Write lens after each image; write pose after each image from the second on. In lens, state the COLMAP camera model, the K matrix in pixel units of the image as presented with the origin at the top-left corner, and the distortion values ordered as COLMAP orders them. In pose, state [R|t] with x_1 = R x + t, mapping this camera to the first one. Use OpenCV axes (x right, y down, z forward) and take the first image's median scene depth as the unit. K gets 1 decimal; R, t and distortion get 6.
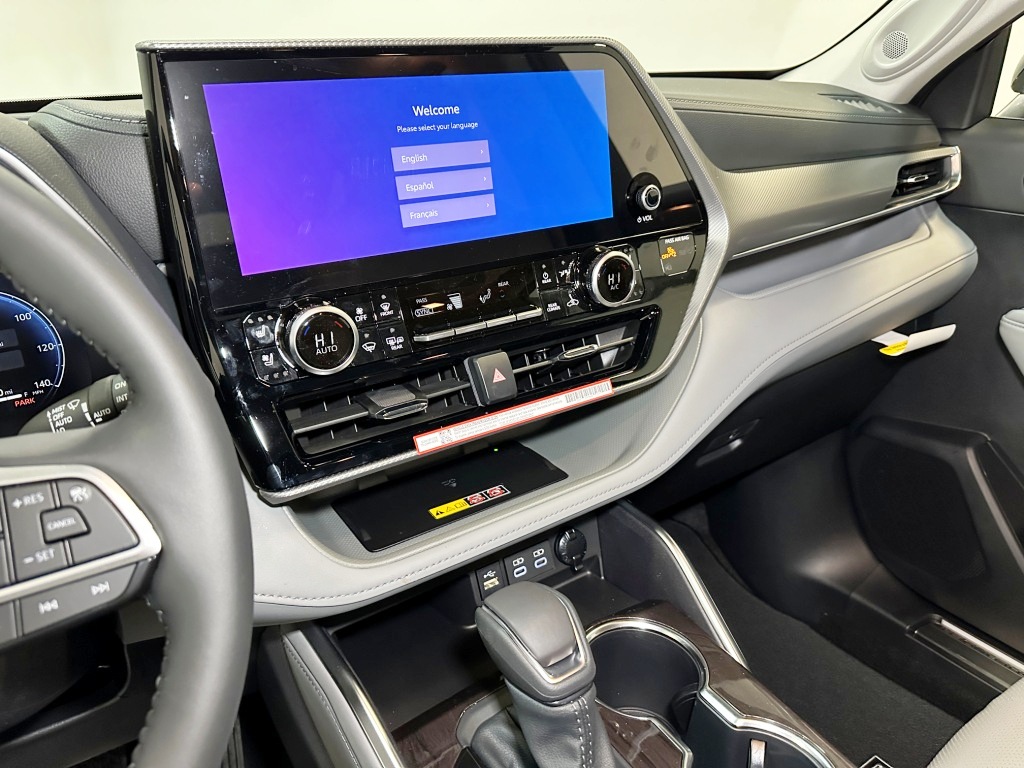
lens RADIAL K [[726.2, 0, 508.4], [0, 726.2, 389.3], [0, 0, 1]] dist [0.034308, -0.051103]
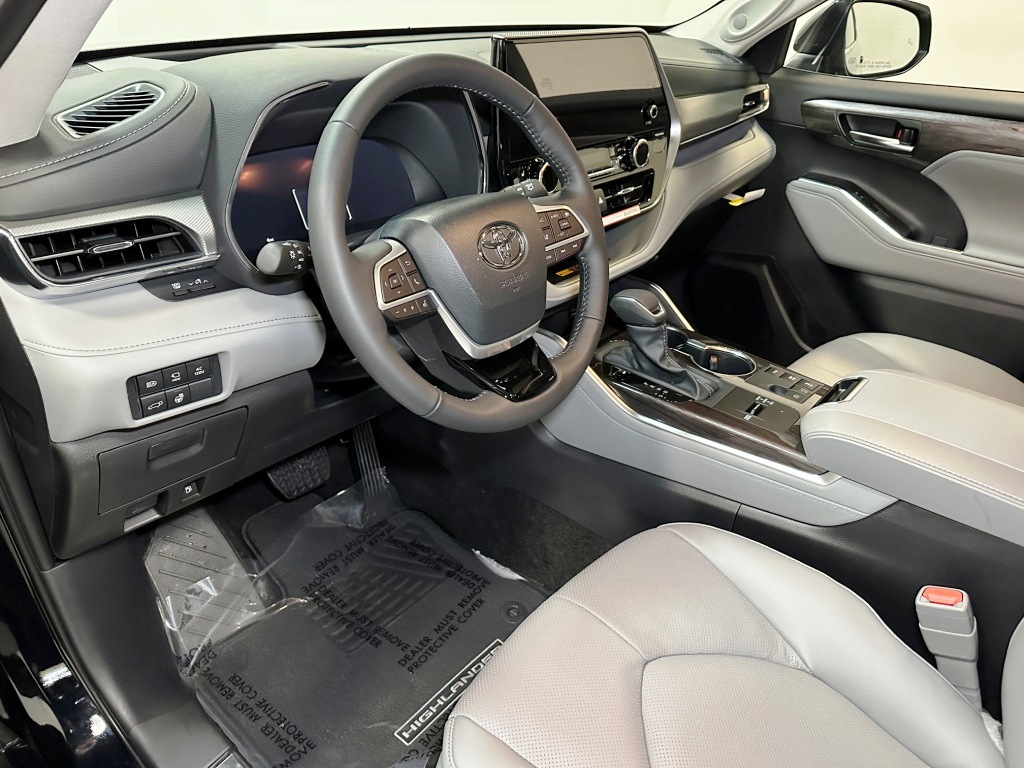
lens RADIAL K [[726.2, 0, 491.3], [0, 726.2, 411.1], [0, 0, 1]] dist [0.034308, -0.051103]
pose [[0.959637, -0.077052, 0.270481, -0.746802], [0.035700, 0.987332, 0.154600, 0.198231], [-0.278967, -0.138704, 0.950231, -0.793616]]
